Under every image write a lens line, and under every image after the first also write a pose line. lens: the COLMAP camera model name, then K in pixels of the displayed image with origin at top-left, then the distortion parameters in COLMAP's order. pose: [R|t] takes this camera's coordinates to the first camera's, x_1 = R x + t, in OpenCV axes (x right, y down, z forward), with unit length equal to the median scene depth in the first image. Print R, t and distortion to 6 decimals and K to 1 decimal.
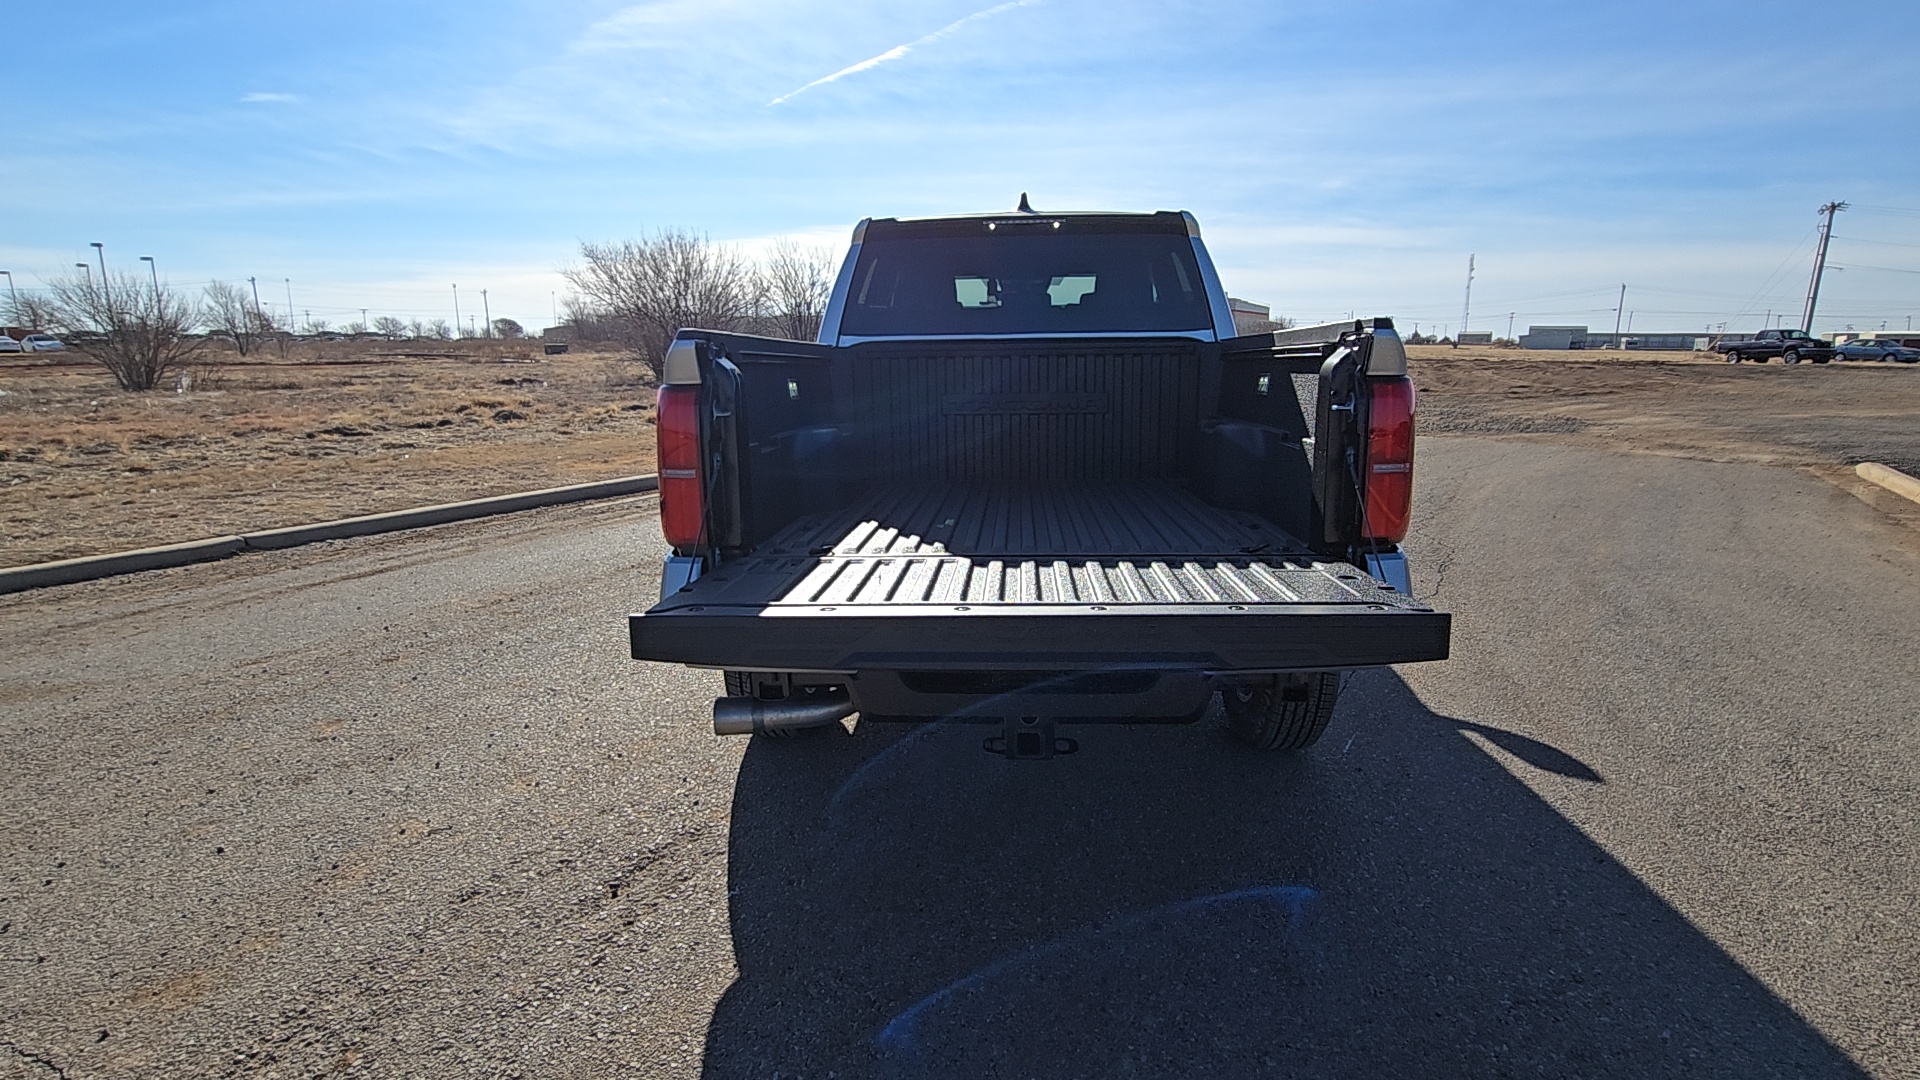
lens RADIAL K [[965.1, 0, 963.9], [0, 965.1, 581.3], [0, 0, 1]] dist [0.002922, -0.000040]
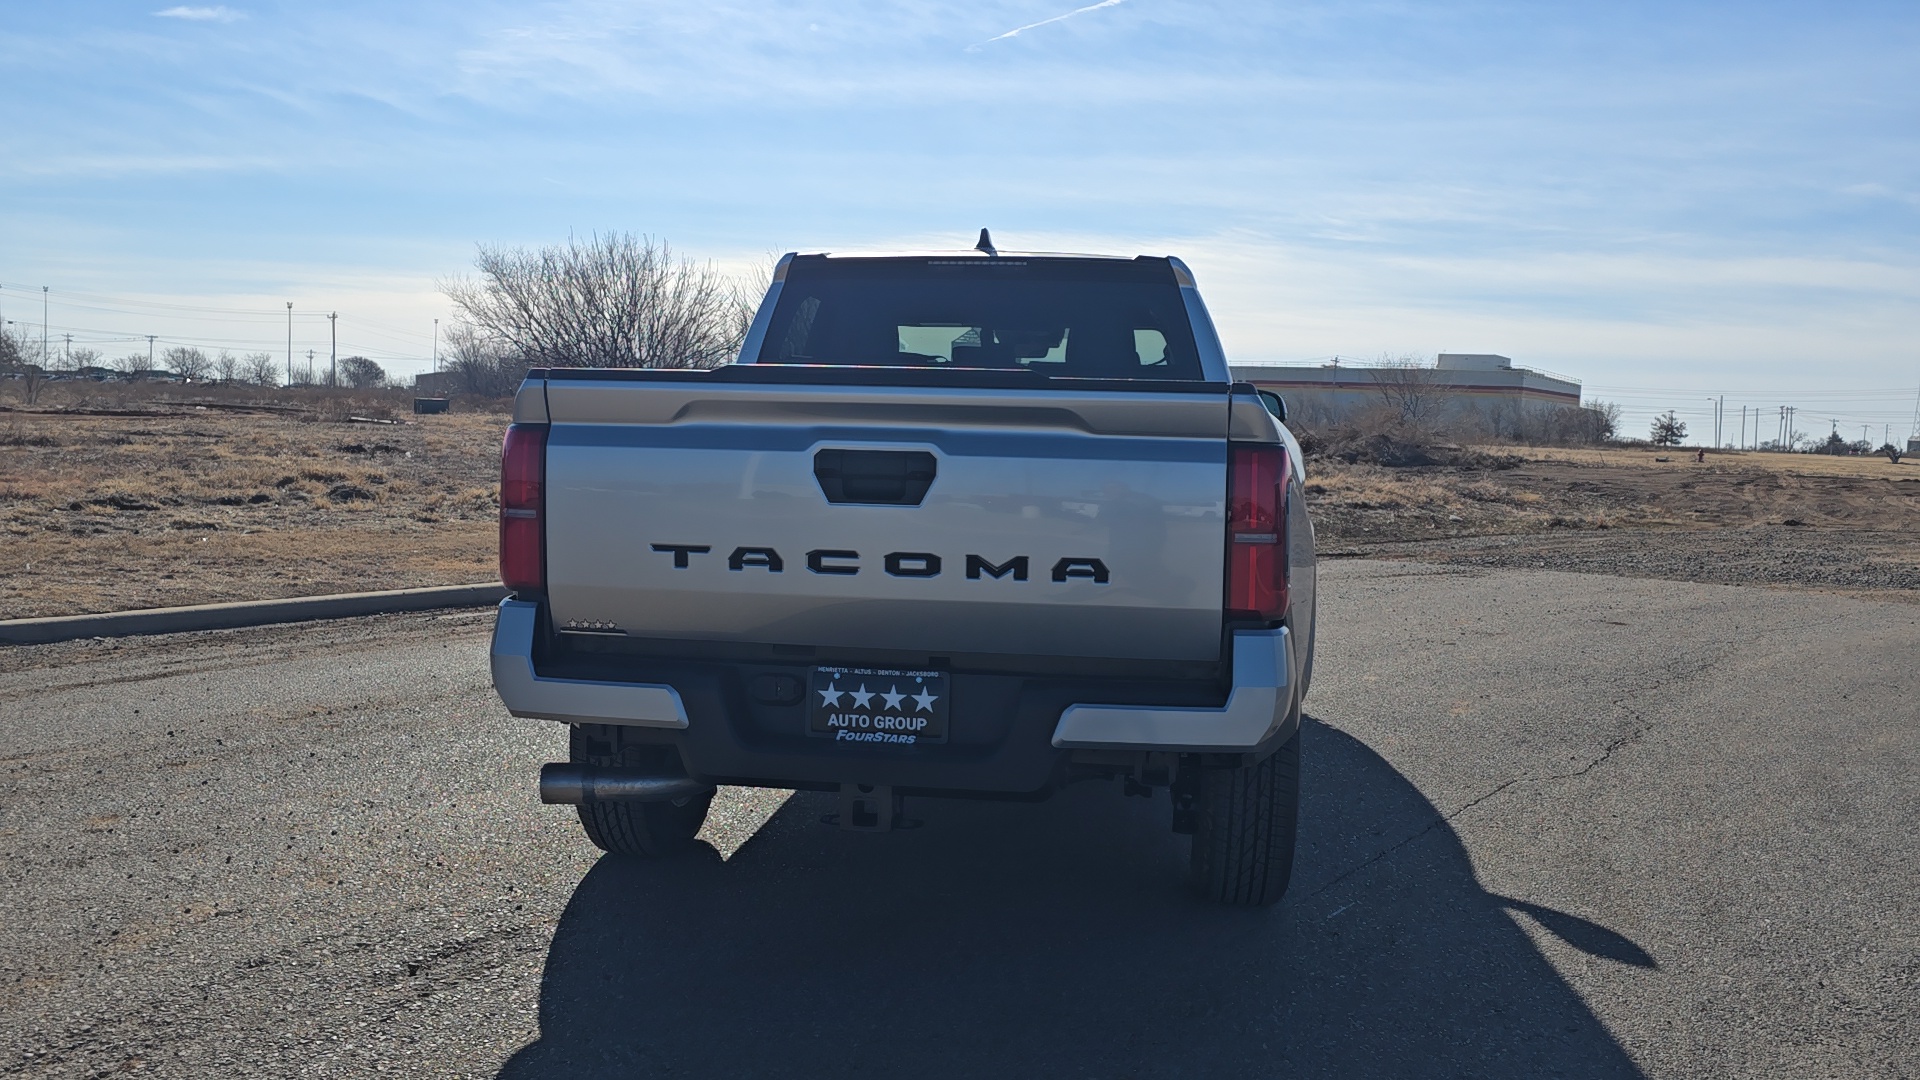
lens RADIAL K [[1606.0, 0, 960.0], [0, 1606.0, 540.0], [0, 0, 1]] dist [-0.009574, 0.002907]
pose [[0.996607, 0.044018, -0.069552, 0.066795], [-0.054987, 0.984823, -0.164622, 0.041703], [0.061250, 0.167887, 0.983902, -0.145332]]
